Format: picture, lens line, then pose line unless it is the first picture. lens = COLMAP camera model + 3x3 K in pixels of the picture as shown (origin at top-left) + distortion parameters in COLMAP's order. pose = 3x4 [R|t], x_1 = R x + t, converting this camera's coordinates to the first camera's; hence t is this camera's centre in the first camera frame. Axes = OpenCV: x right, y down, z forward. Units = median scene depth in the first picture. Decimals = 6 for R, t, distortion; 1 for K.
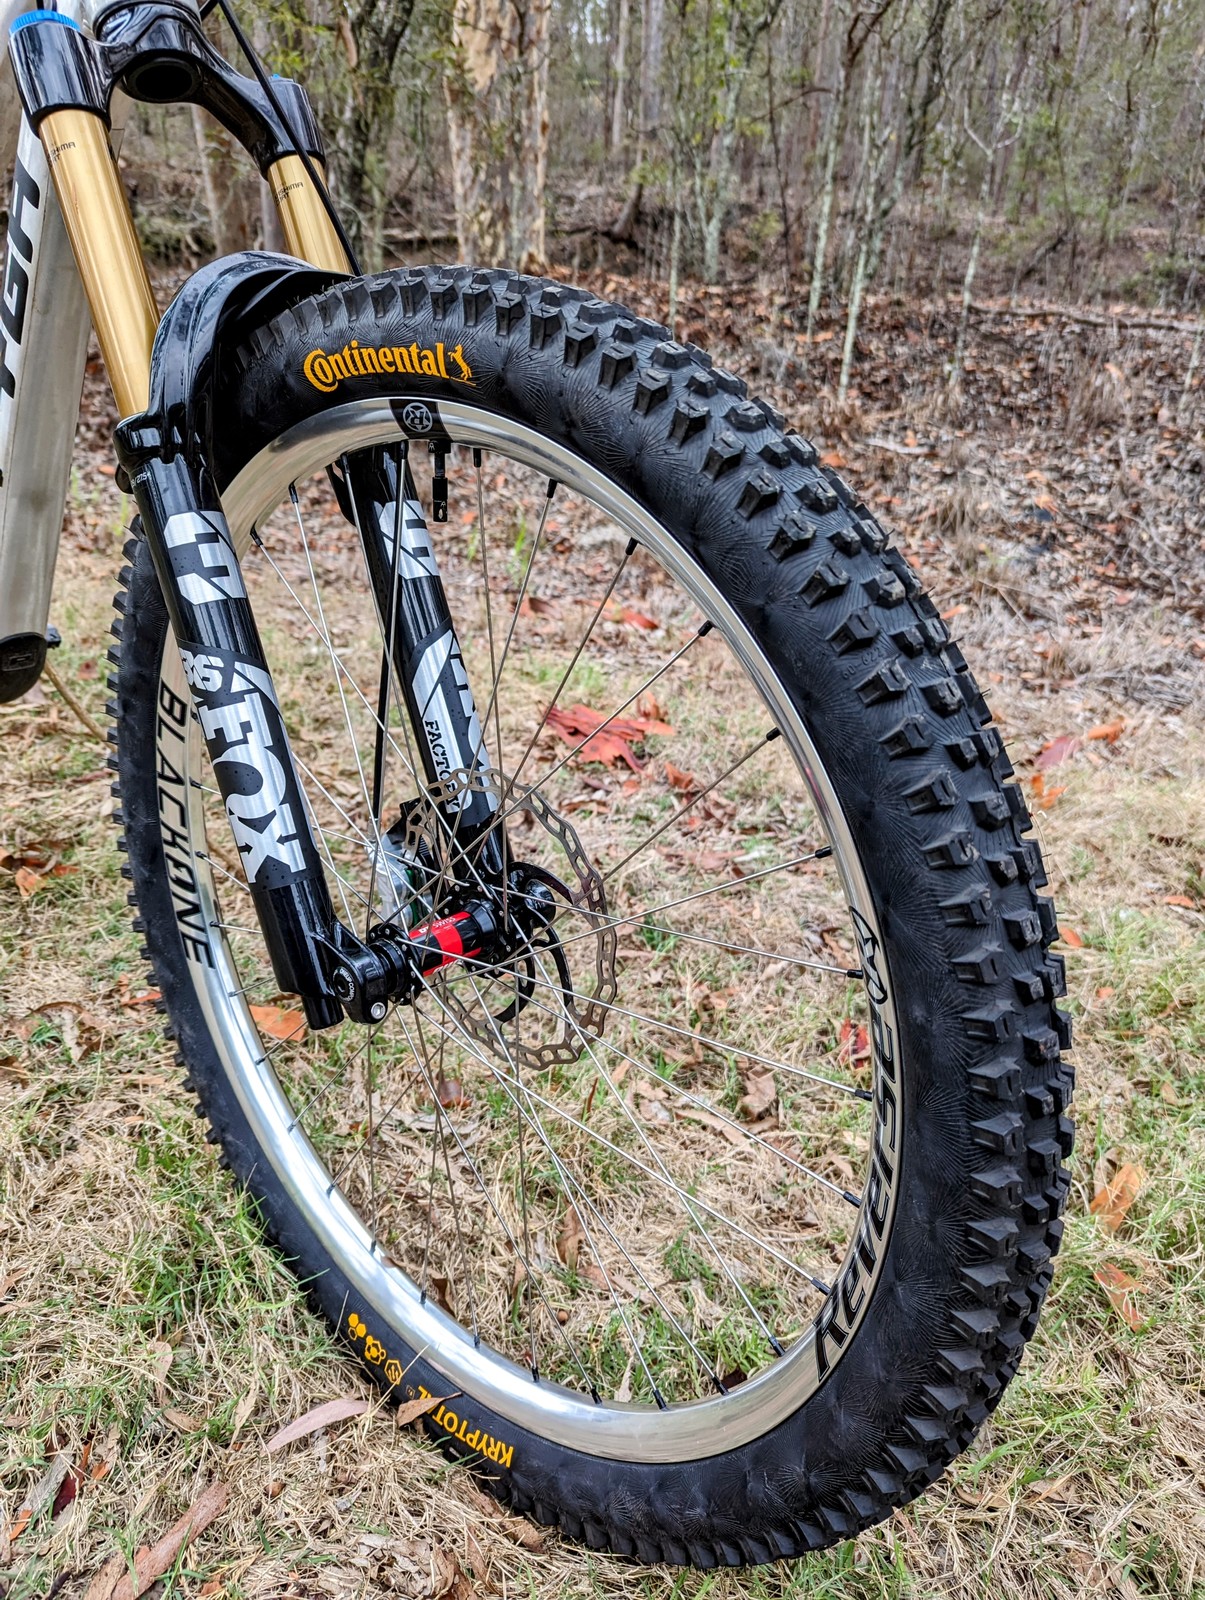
lens RADIAL K [[1146.4, 0, 602.5], [0, 1146.4, 800.0], [0, 0, 1]] dist [0.051713, -0.056017]
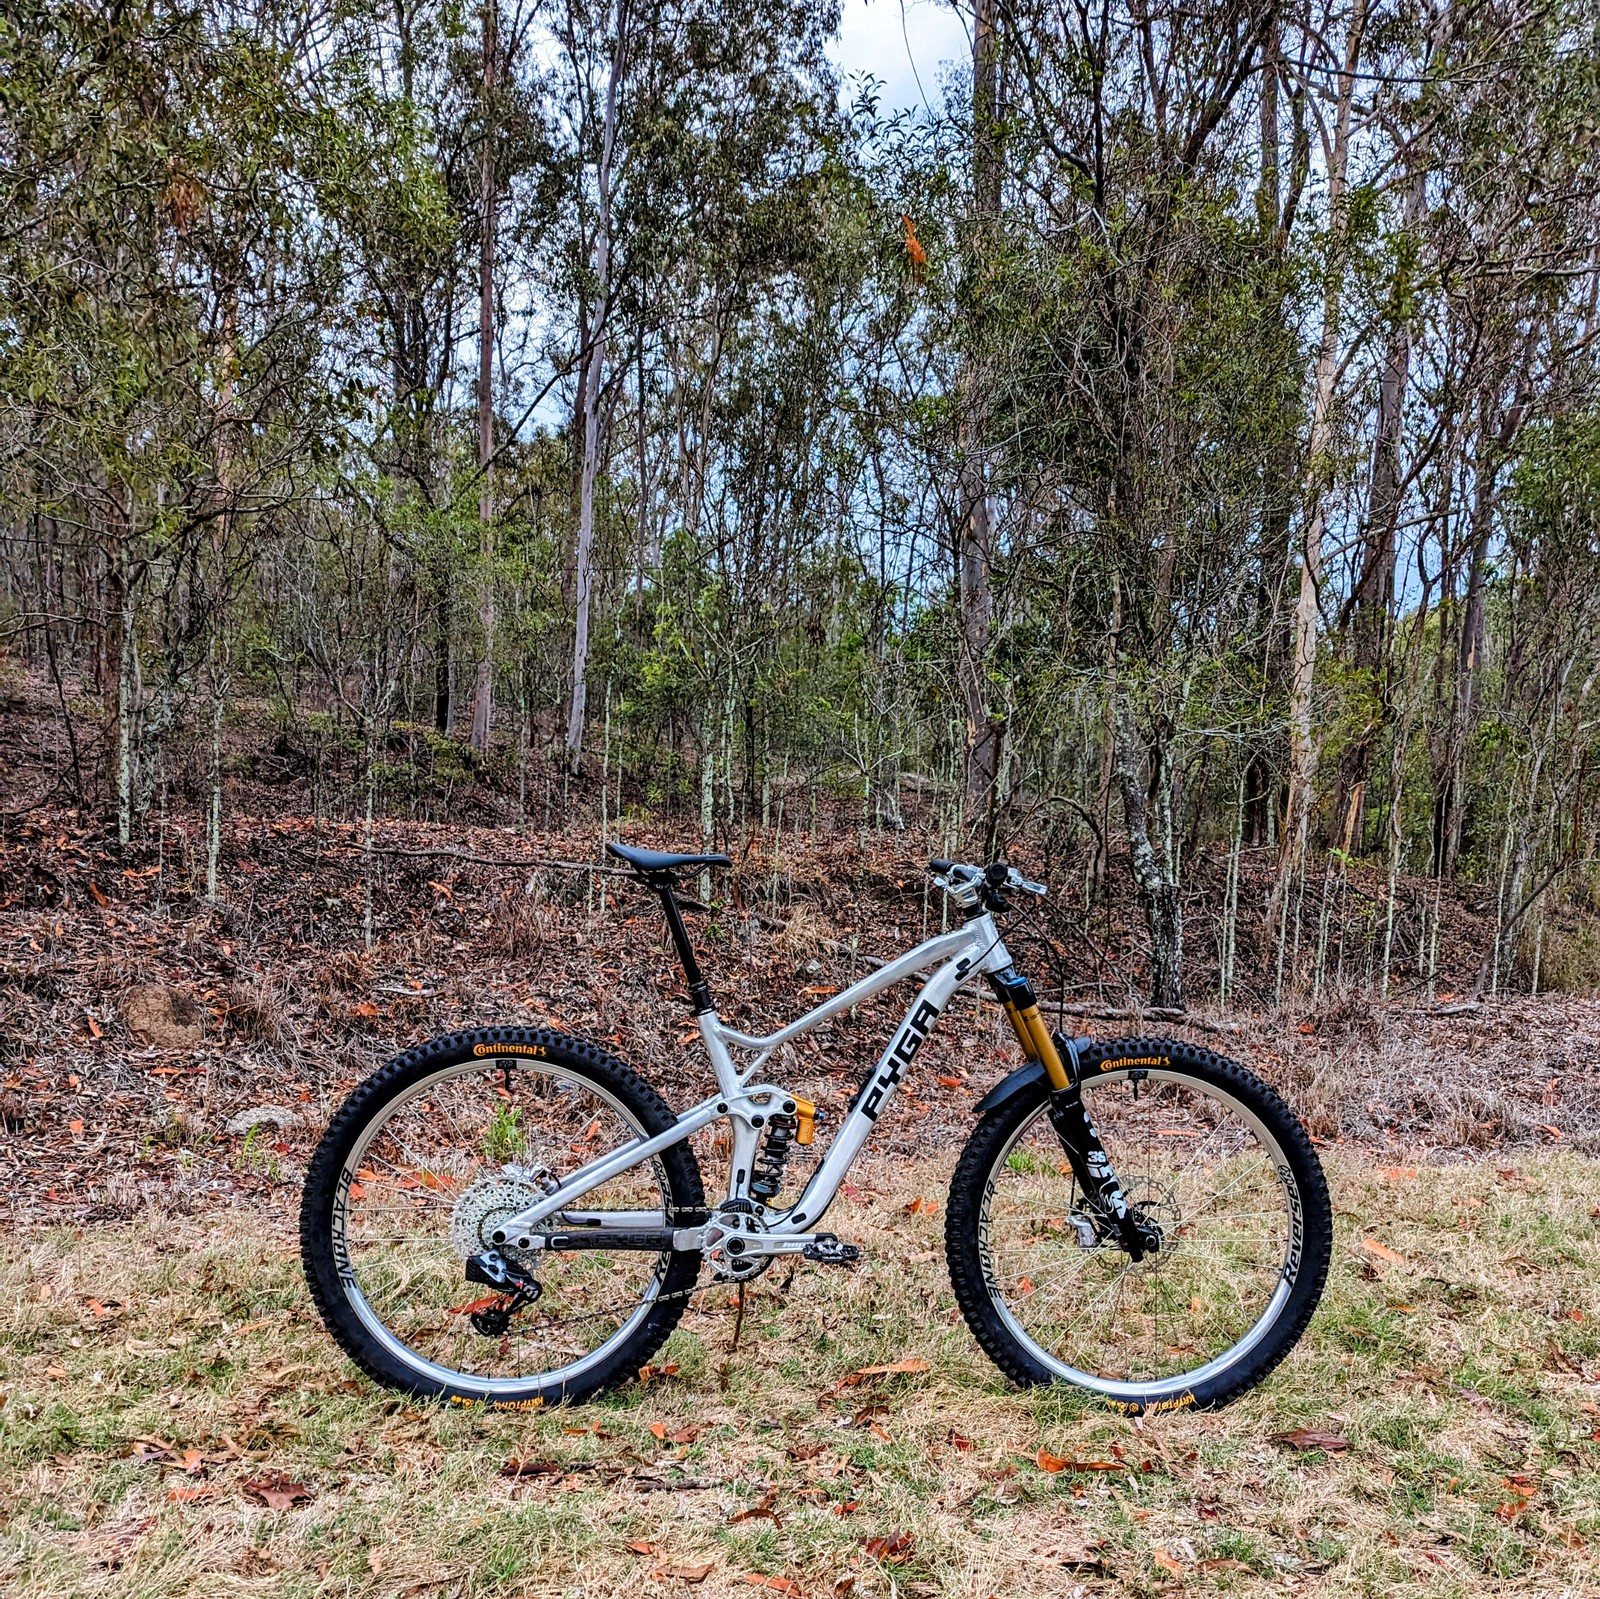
lens RADIAL K [[1512.6, 0, 799.5], [0, 1512.6, 925.0], [0, 0, 1]] dist [0.091692, -0.128026]
pose [[0.687225, -0.082590, 0.721734, -2.878427], [0.284986, 0.944523, -0.163276, -0.192916], [-0.668210, 0.317892, 0.672637, -1.123487]]
